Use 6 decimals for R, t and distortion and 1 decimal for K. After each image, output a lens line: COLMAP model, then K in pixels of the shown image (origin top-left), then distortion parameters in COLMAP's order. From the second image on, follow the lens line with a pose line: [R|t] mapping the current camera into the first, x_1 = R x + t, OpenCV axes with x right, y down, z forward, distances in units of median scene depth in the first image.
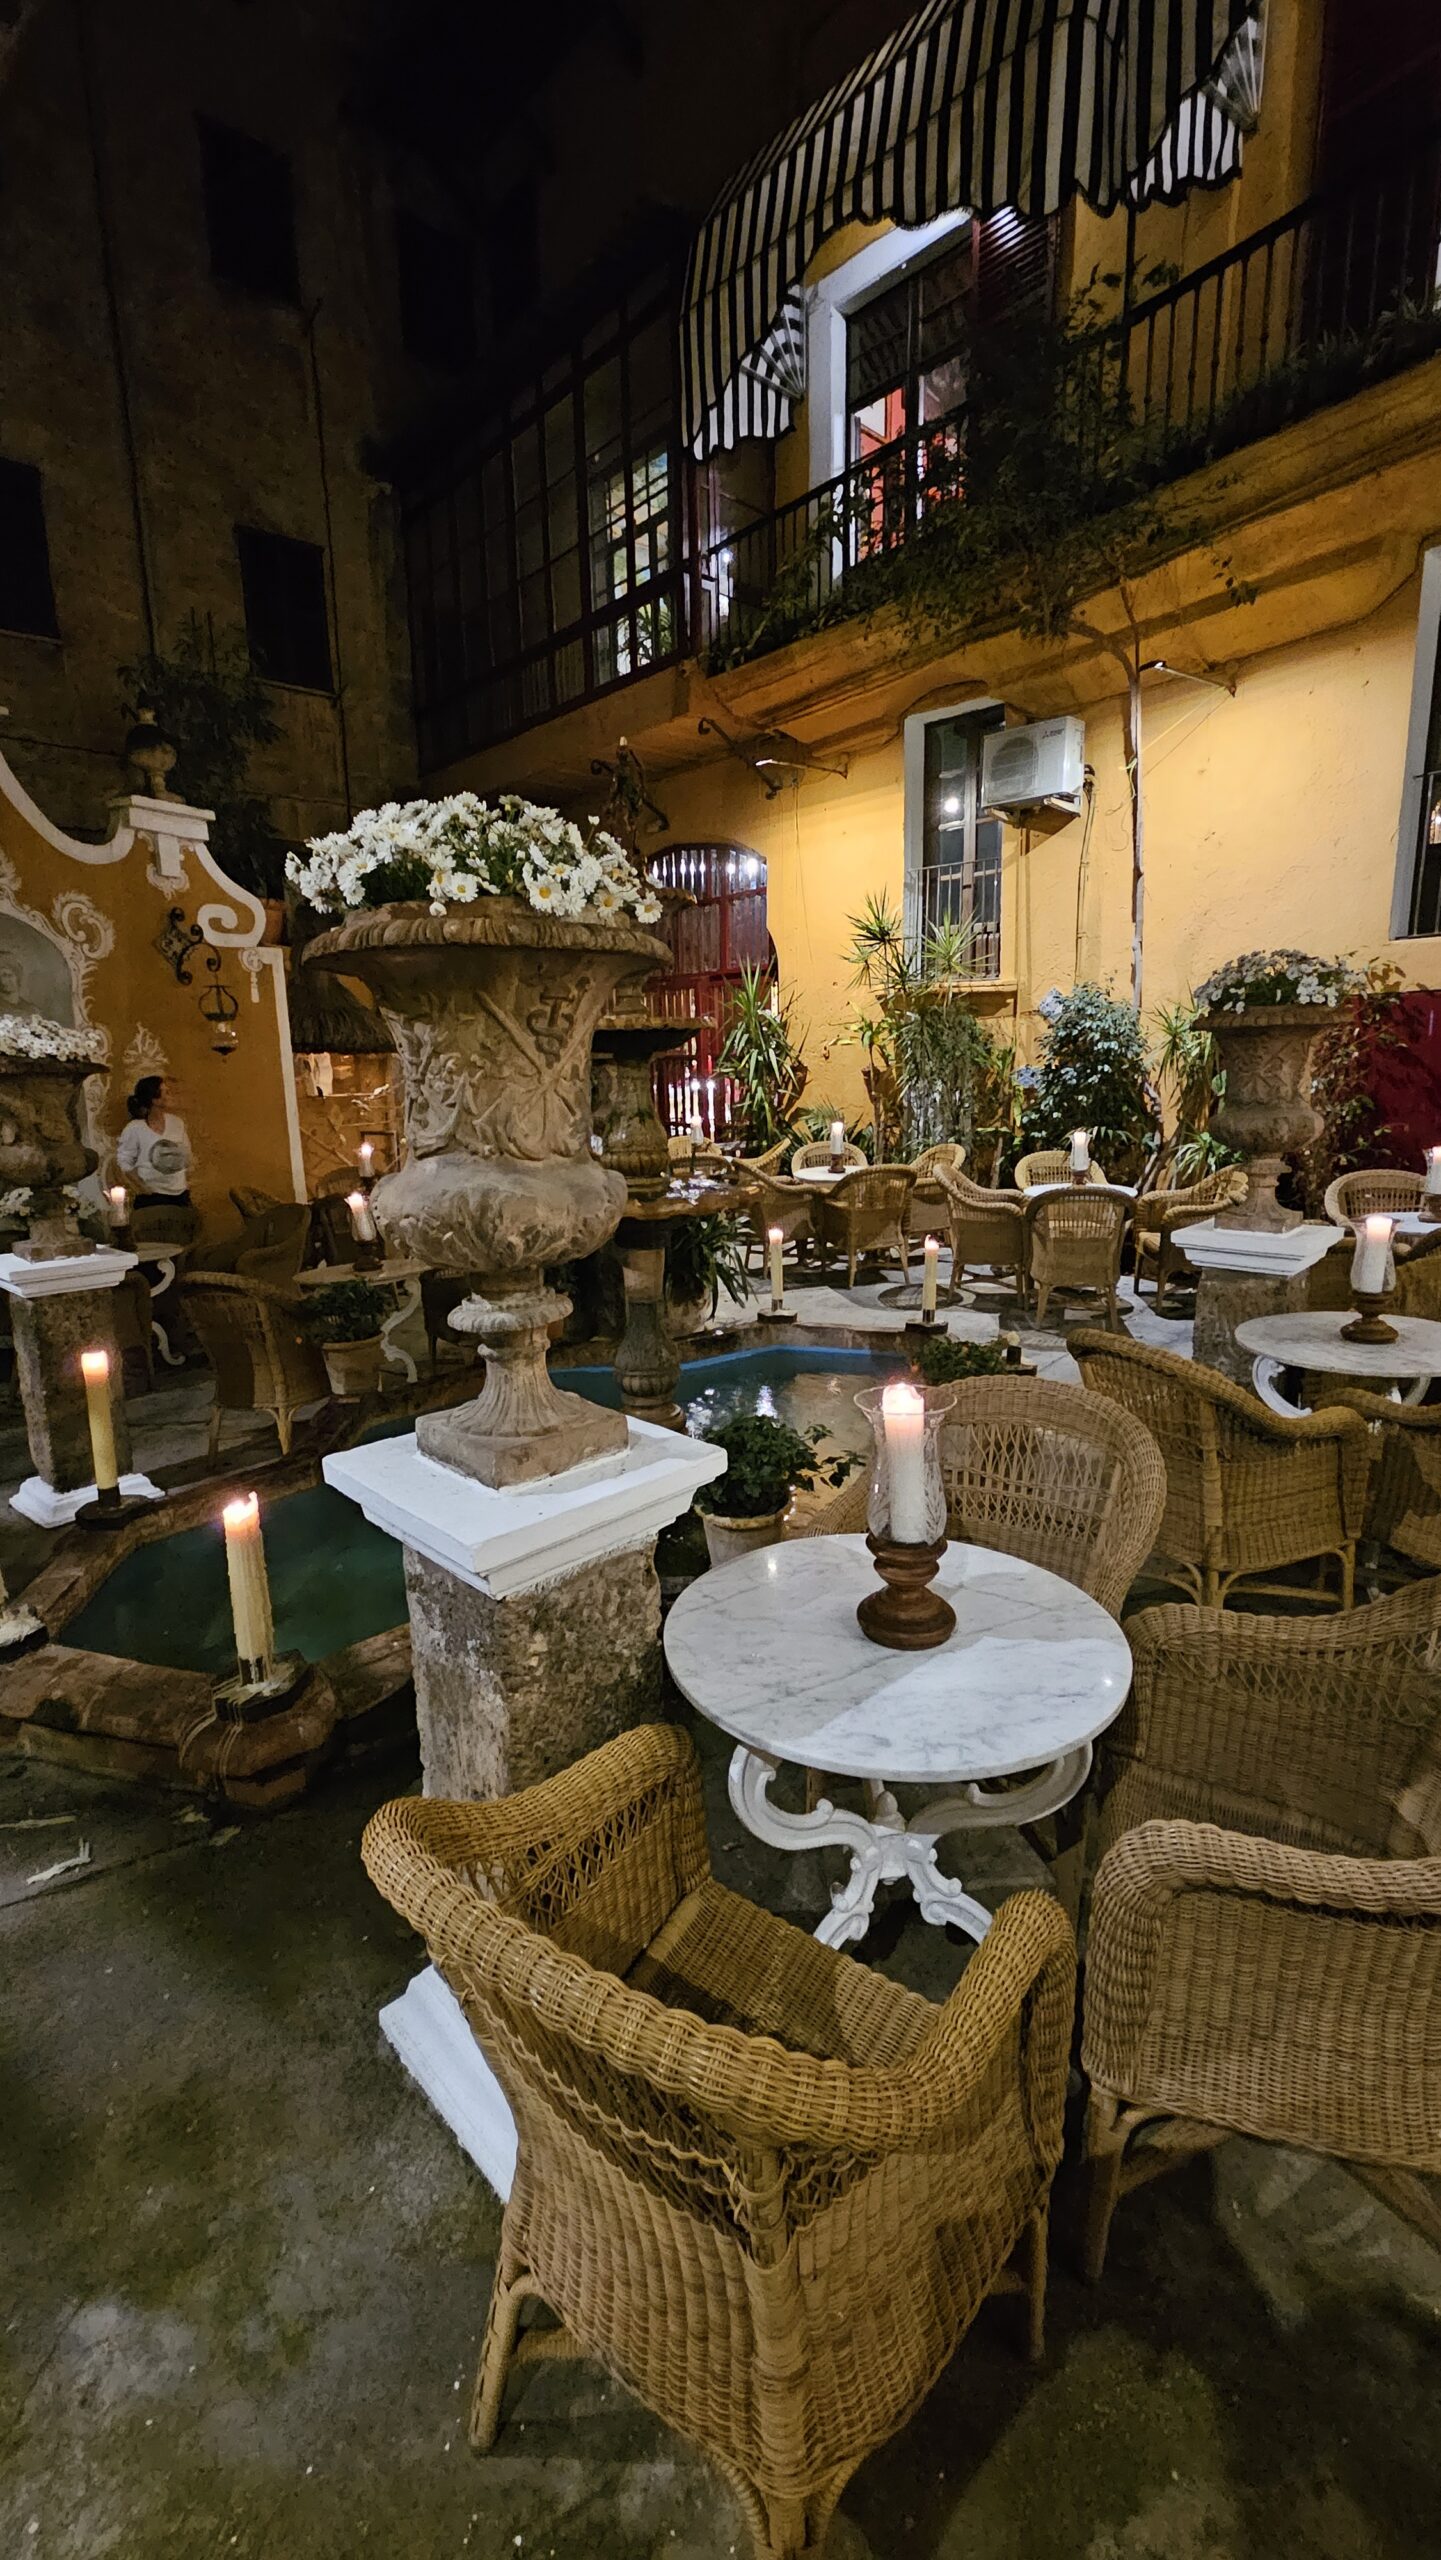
lens RADIAL K [[1033.9, 0, 723.8], [0, 1033.9, 1276.2], [0, 0, 1]] dist [0.000148, 0.000162]
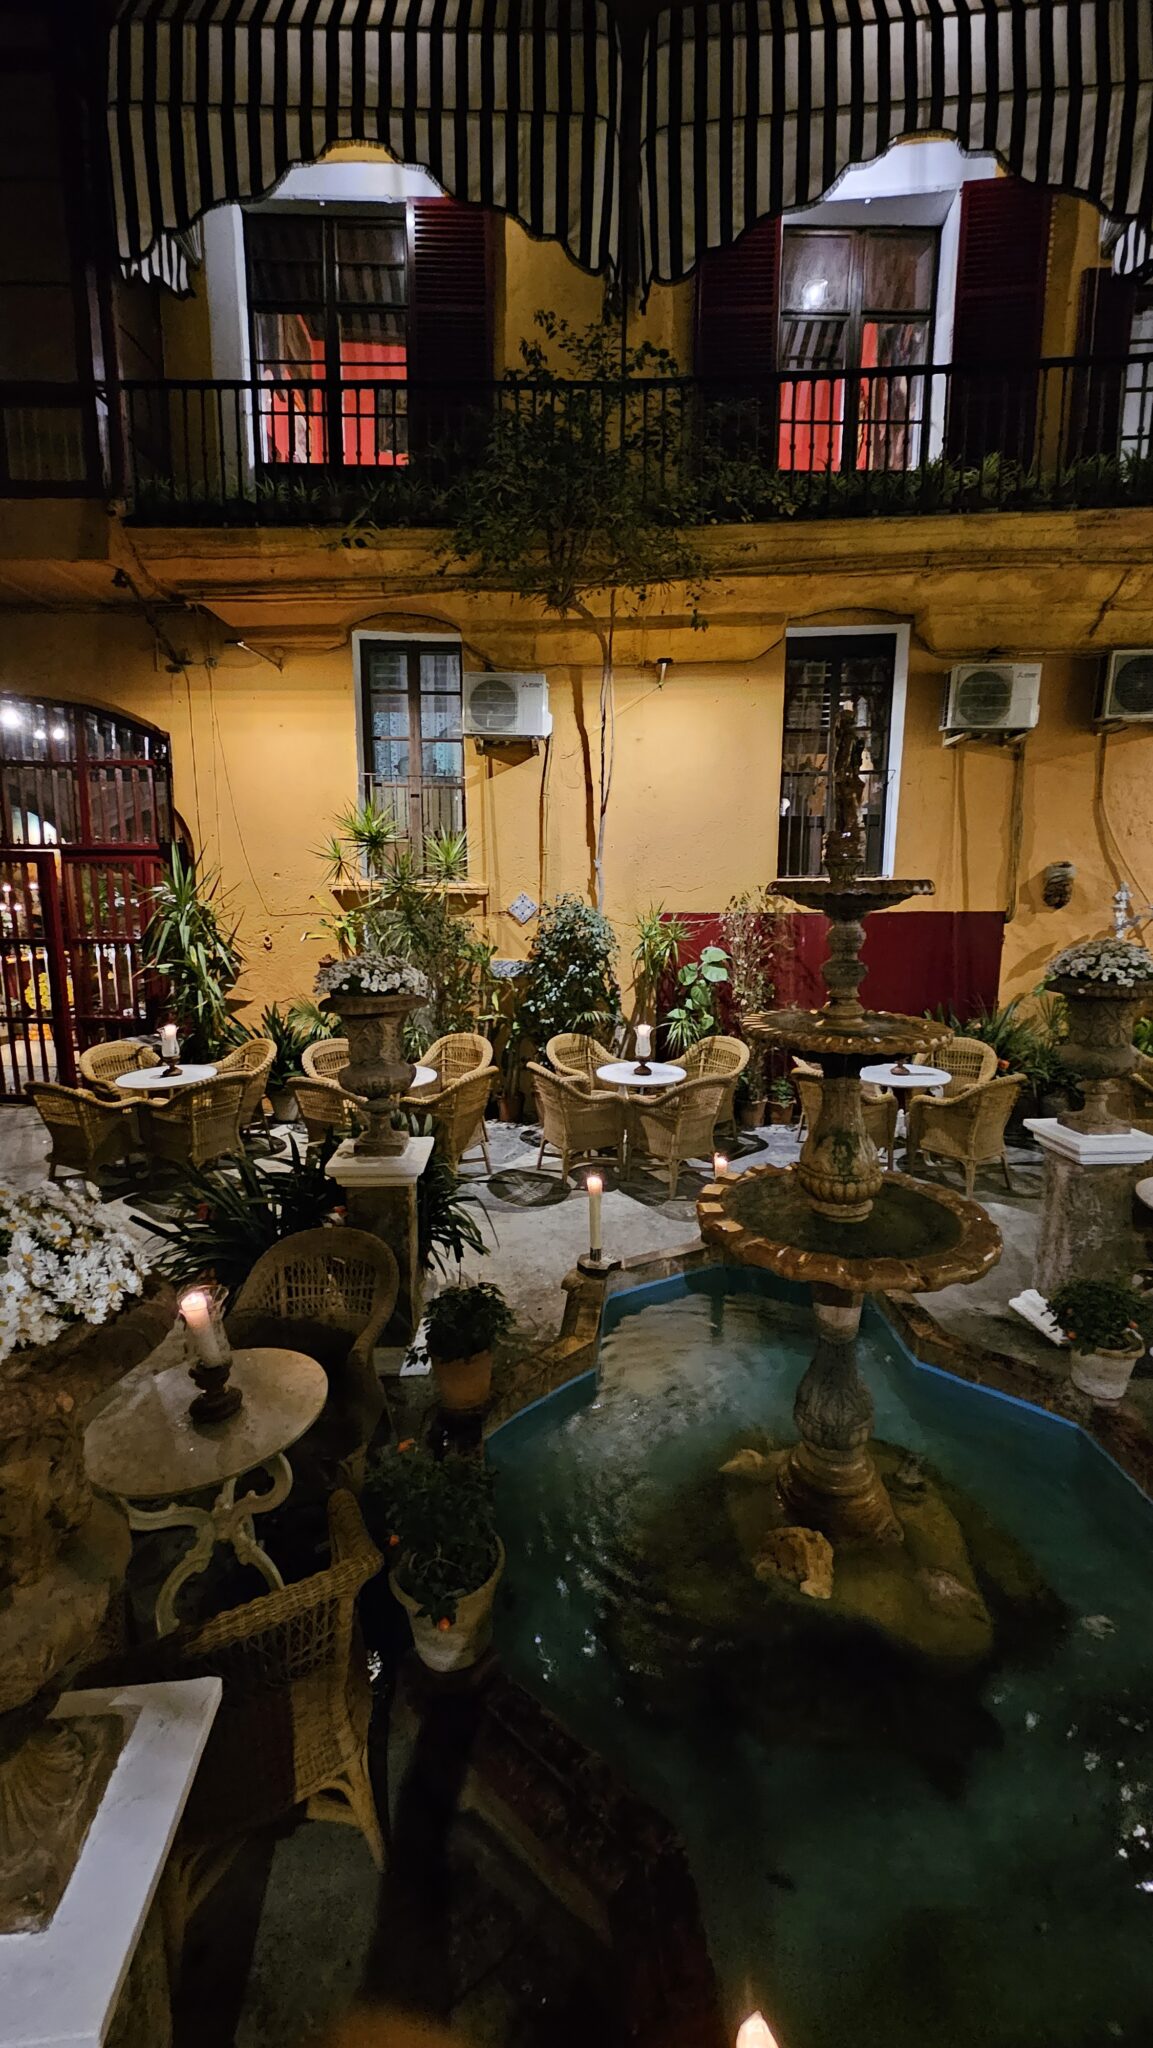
lens RADIAL K [[827.1, 0, 574.5], [0, 827.1, 1022.8], [0, 0, 1]] dist [0.000148, 0.000162]
pose [[0.684954, -0.094024, 0.722494, -0.331808], [0.135055, 0.990838, 0.000908, -0.124978], [-0.715960, 0.096954, 0.691376, 0.318672]]
